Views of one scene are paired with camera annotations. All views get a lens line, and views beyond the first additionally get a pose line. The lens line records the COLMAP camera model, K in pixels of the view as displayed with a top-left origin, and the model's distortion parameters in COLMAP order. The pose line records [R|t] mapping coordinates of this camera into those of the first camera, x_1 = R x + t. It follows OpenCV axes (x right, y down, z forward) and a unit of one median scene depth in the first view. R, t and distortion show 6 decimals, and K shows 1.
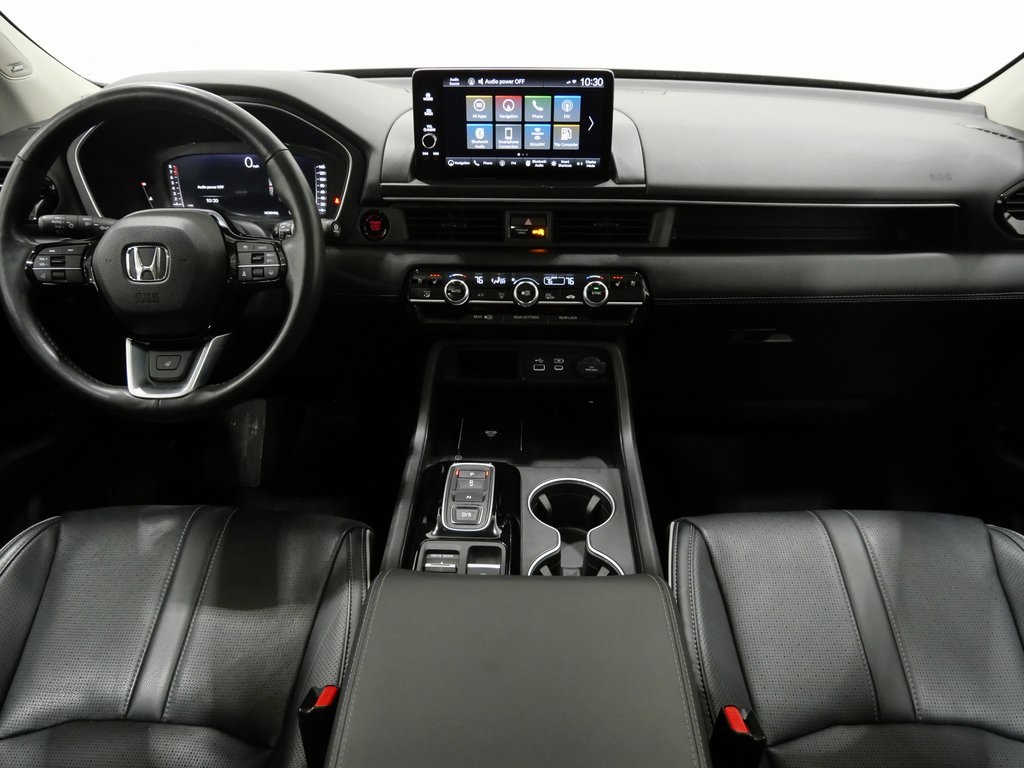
lens RADIAL K [[751.3, 0, 512.0], [0, 751.3, 384.0], [0, 0, 1]] dist [-0.026094, 0.001880]
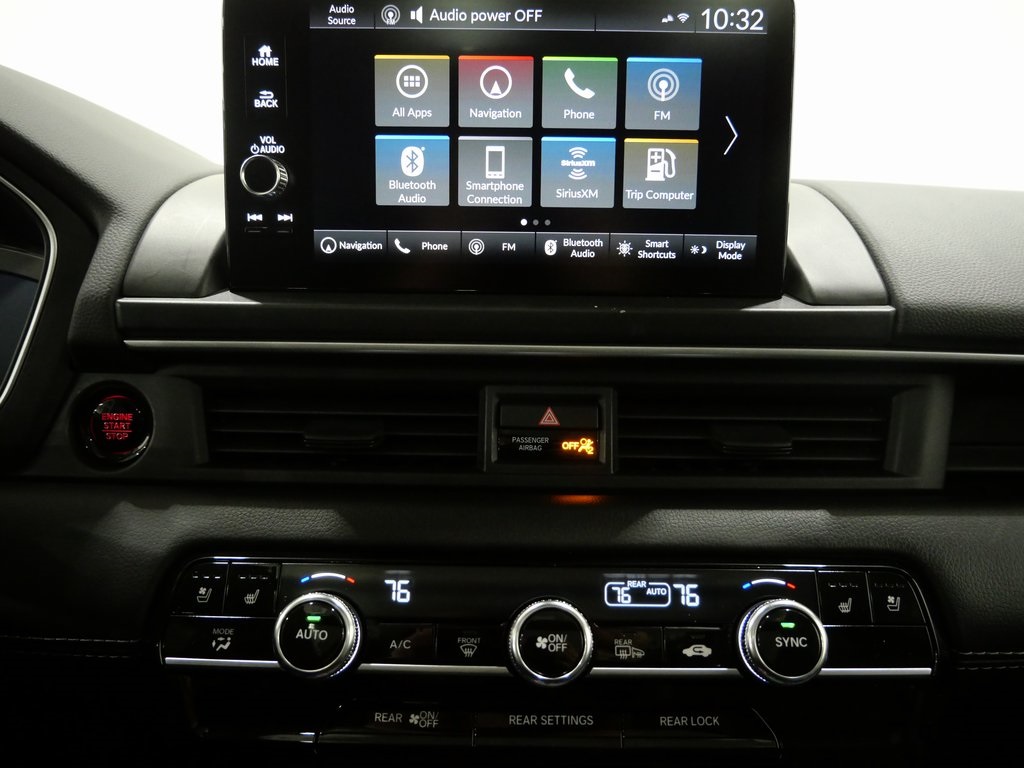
lens RADIAL K [[765.4, 0, 512.0], [0, 765.4, 384.0], [0, 0, 1]] dist [-0.044902, 0.003207]
pose [[0.999778, 0.006075, 0.020183, -0.003172], [0.000713, 0.947265, -0.320451, -0.119440], [-0.021065, 0.320394, 0.947050, 0.675824]]
